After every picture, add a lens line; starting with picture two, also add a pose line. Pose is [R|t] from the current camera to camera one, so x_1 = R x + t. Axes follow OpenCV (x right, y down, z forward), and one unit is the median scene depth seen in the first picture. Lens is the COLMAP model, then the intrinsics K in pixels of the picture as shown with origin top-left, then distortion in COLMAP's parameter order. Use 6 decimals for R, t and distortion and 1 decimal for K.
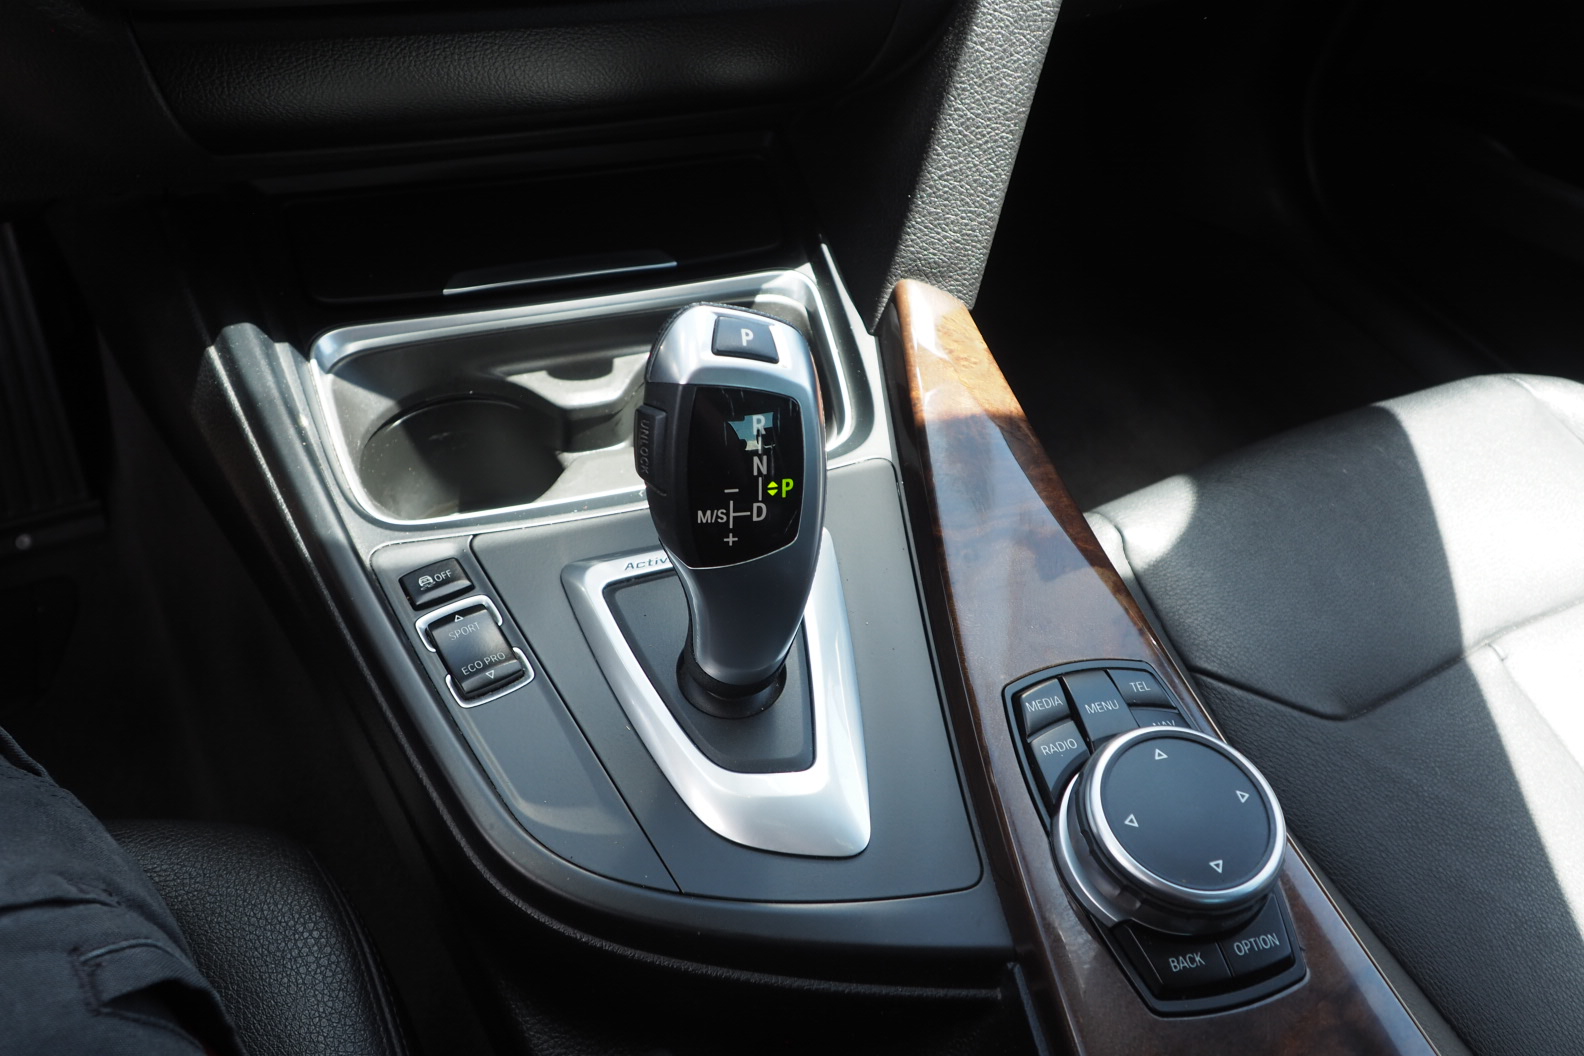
lens RADIAL K [[1200.6, 0, 792.0], [0, 1200.6, 528.0], [0, 0, 1]] dist [-0.005886, -0.001790]
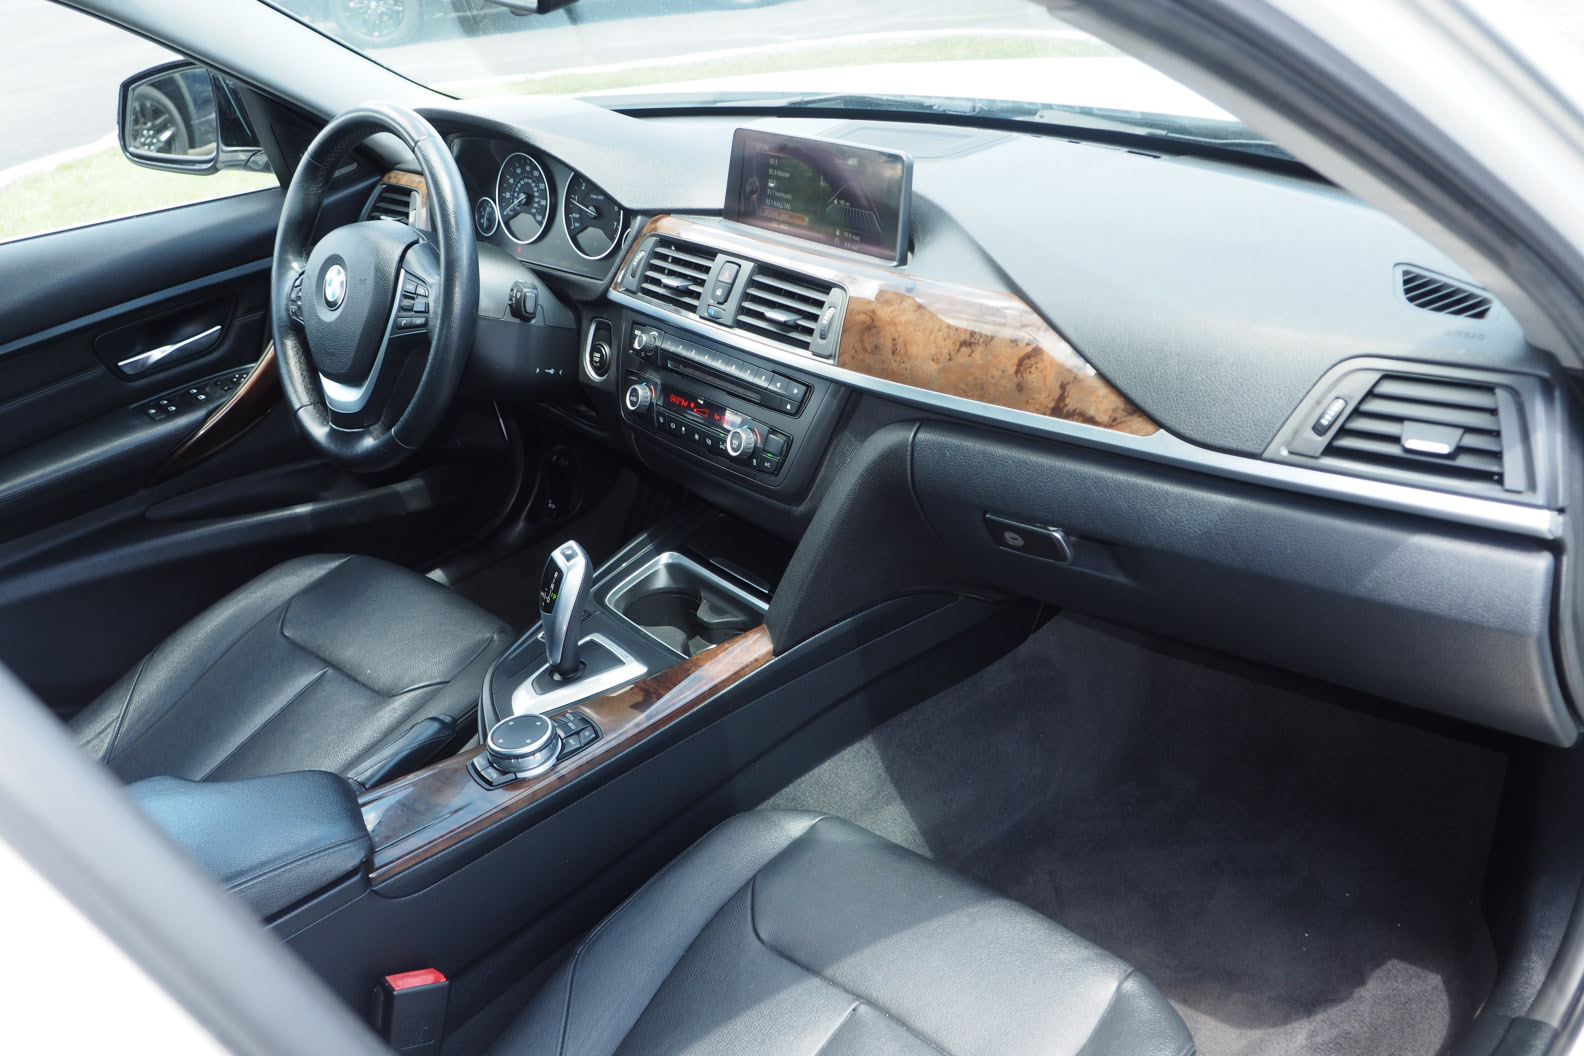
lens RADIAL K [[1425.0, 0, 792.0], [0, 1425.0, 528.0], [0, 0, 1]] dist [-0.011159, -0.003554]
pose [[0.319824, 0.323654, -0.890484, 2.928116], [-0.604430, 0.793461, 0.071304, -0.691152], [0.729641, 0.515430, 0.449394, -0.306671]]
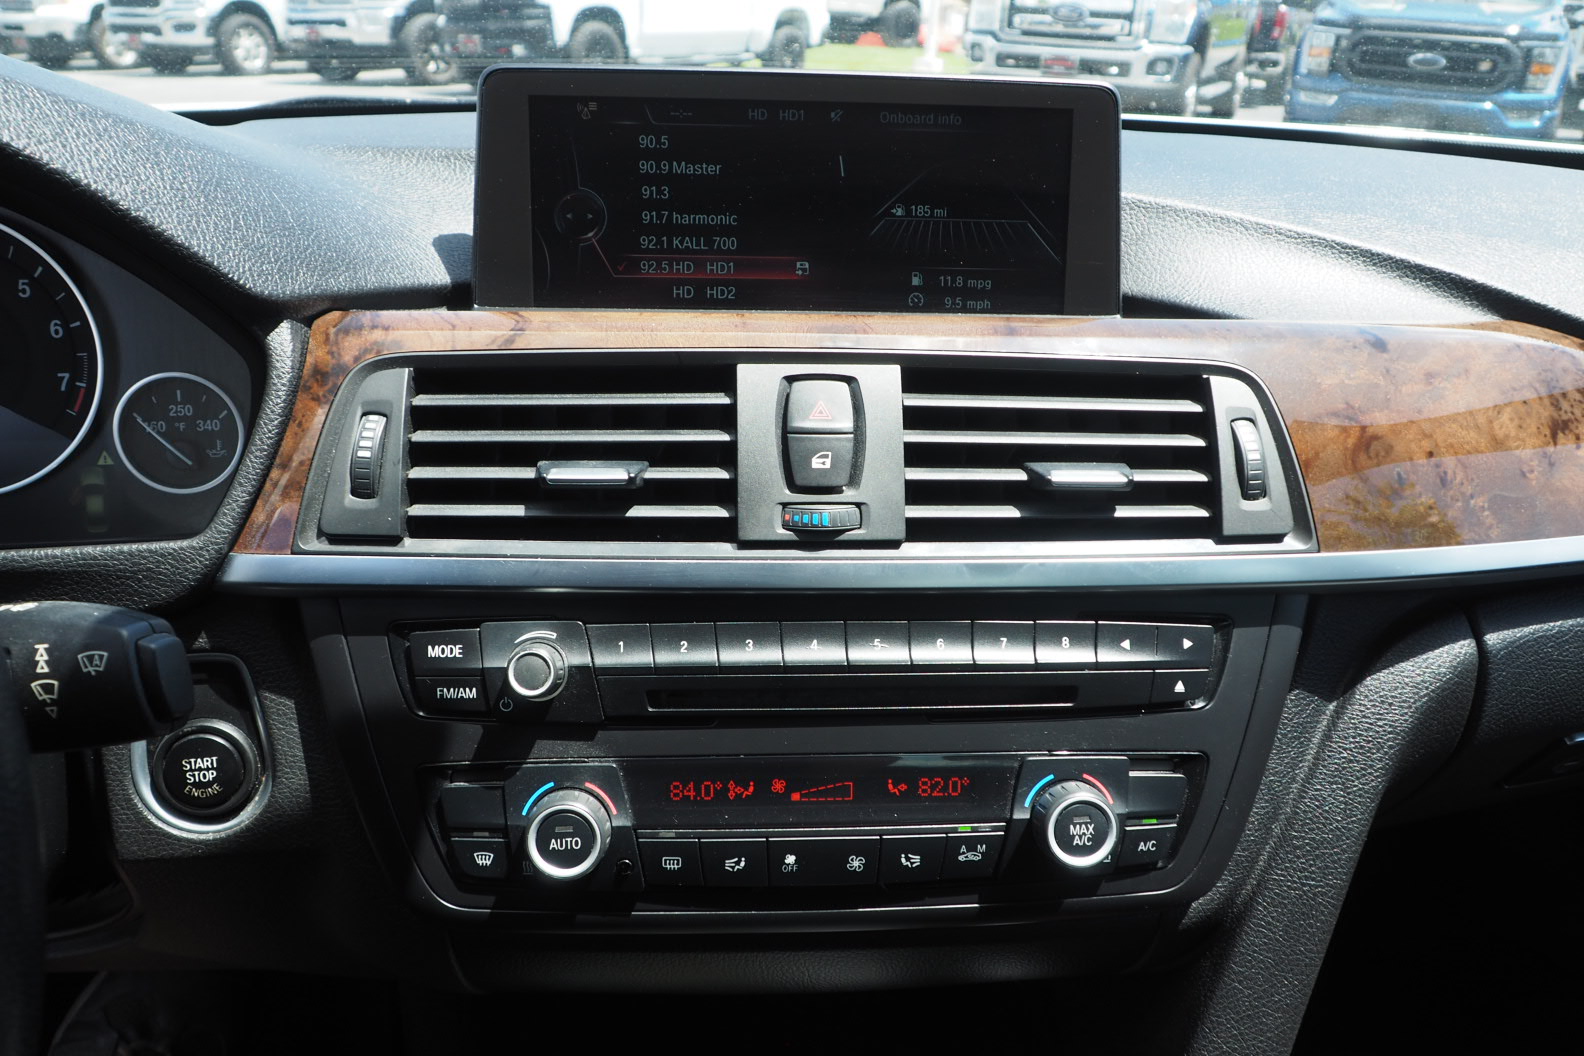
lens RADIAL K [[1133.0, 0, 792.0], [0, 1133.0, 528.0], [0, 0, 1]] dist [-0.034232, -0.000876]
pose [[0.960093, 0.062541, -0.272600, 0.036266], [-0.164072, 0.915289, -0.367868, -0.391123], [0.226500, 0.397914, 0.889023, -0.052194]]
